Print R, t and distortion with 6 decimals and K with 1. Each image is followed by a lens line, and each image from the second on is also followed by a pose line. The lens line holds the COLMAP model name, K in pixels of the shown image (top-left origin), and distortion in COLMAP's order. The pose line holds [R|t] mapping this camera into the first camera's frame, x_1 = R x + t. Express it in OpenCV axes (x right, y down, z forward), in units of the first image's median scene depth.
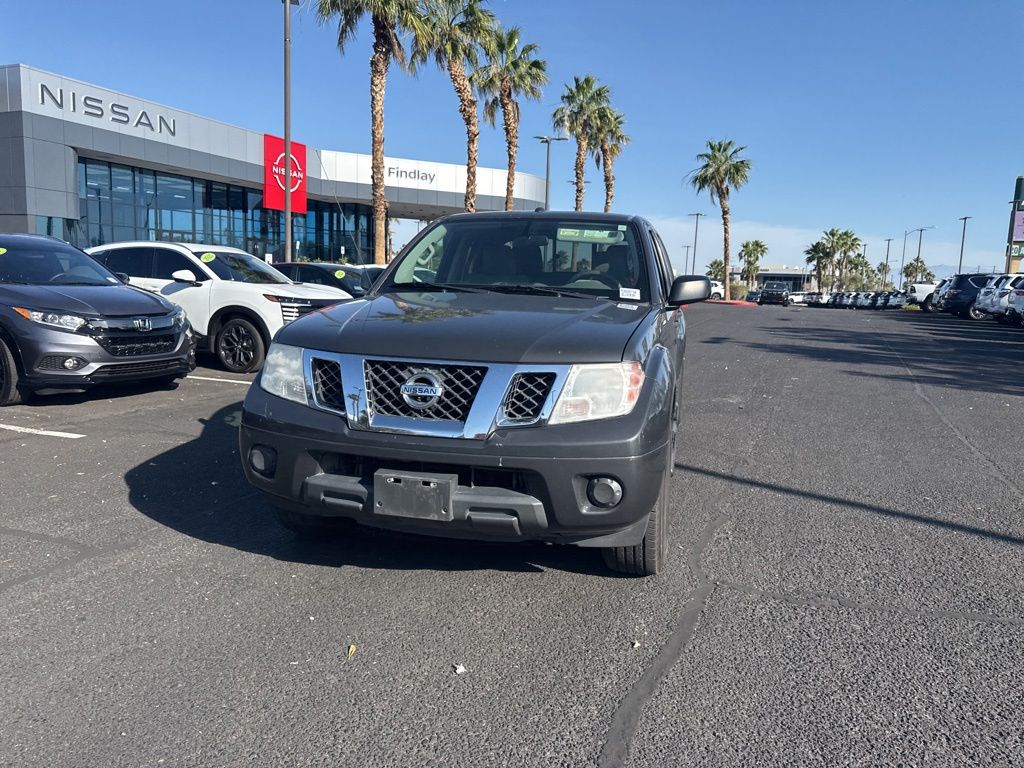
lens RADIAL K [[719.3, 0, 518.6], [0, 719.3, 383.1], [0, 0, 1]] dist [0.048062, -0.057367]
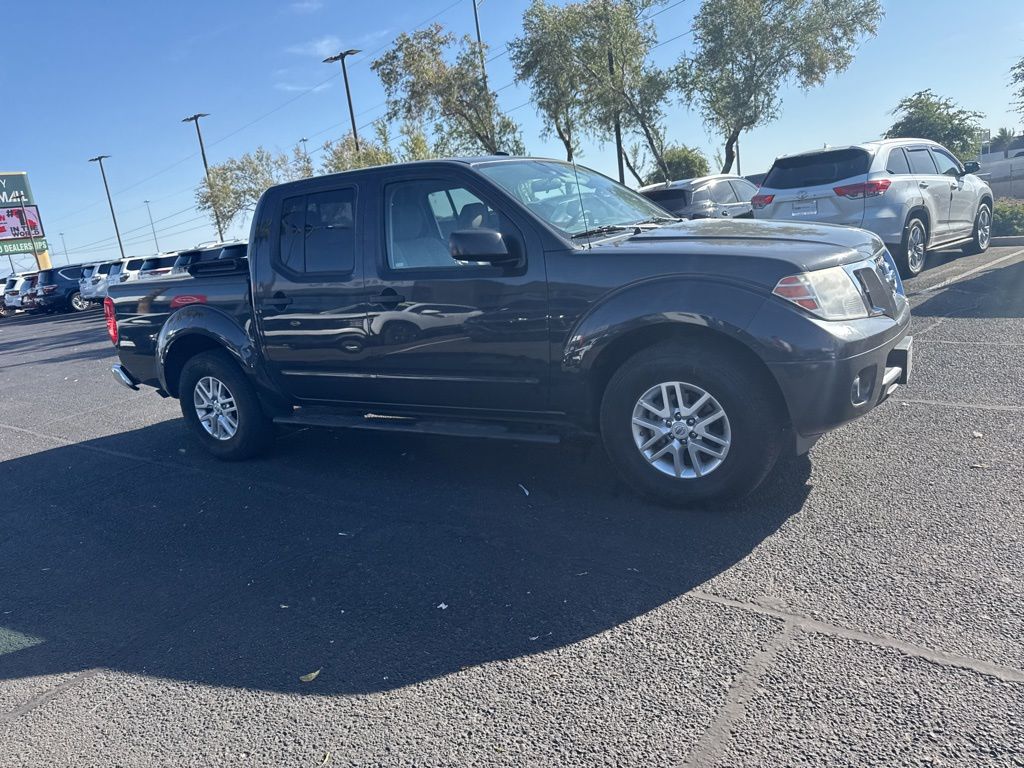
lens RADIAL K [[719.3, 0, 513.8], [0, 719.3, 396.2], [0, 0, 1]] dist [0.037803, -0.041121]
pose [[0.300229, -0.288348, 0.909240, -0.165230], [0.273106, 0.939294, 0.207700, -0.025007], [-0.913934, 0.185961, 0.360753, 0.129321]]
